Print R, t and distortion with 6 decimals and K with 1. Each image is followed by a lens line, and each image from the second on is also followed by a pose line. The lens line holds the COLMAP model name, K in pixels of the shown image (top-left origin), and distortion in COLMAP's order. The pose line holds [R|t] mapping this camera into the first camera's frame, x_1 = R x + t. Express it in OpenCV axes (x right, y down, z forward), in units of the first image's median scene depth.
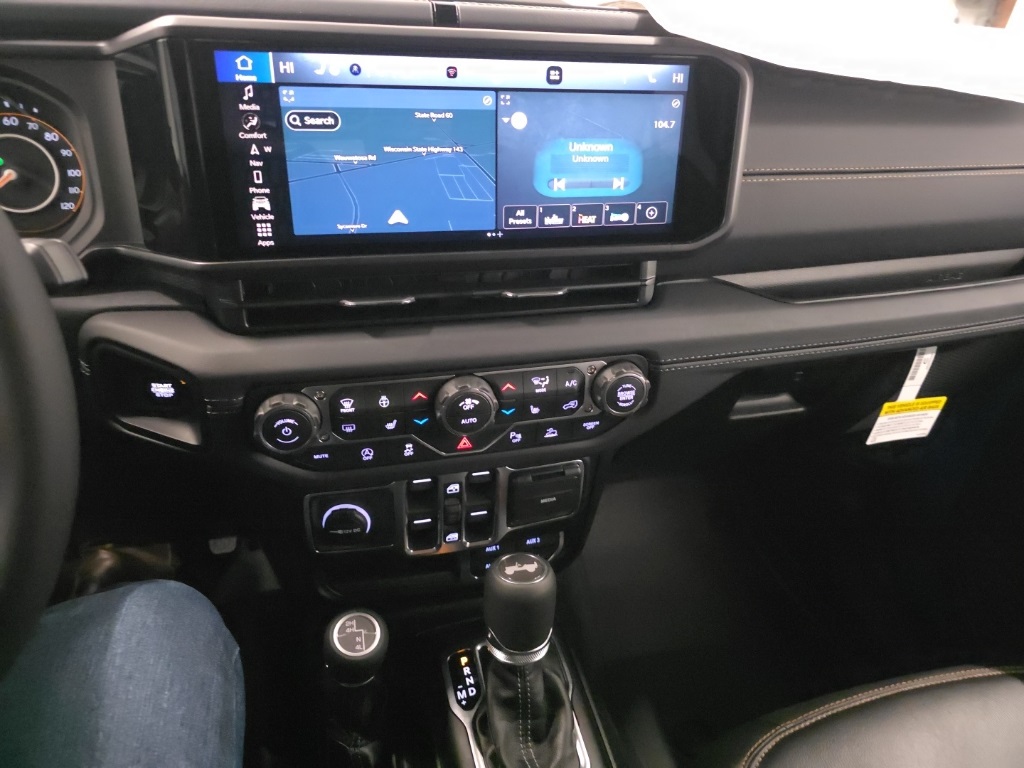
lens RADIAL K [[696.7, 0, 506.1], [0, 696.7, 361.8], [0, 0, 1]] dist [0.044529, -0.041068]
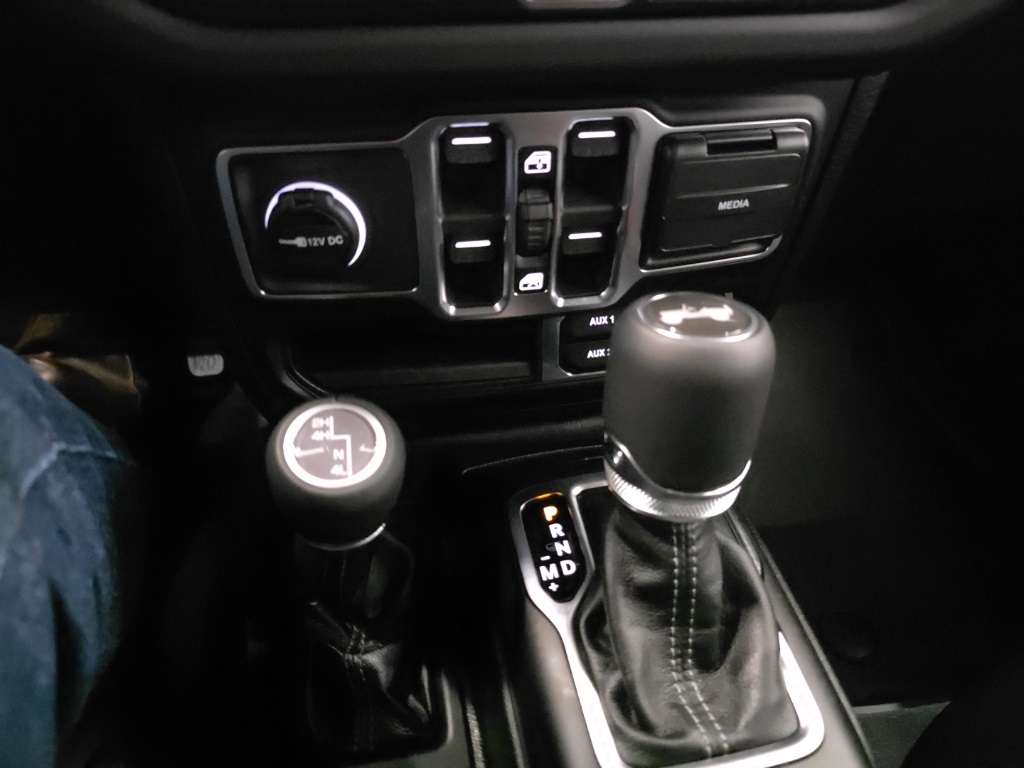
lens RADIAL K [[696.7, 0, 488.7], [0, 696.7, 357.8], [0, 0, 1]] dist [0.044529, -0.041068]
pose [[0.995999, 0.014112, -0.088245, -0.069222], [0.000184, 0.987127, 0.159935, 0.248950], [0.089366, -0.159312, 0.983175, 0.544205]]
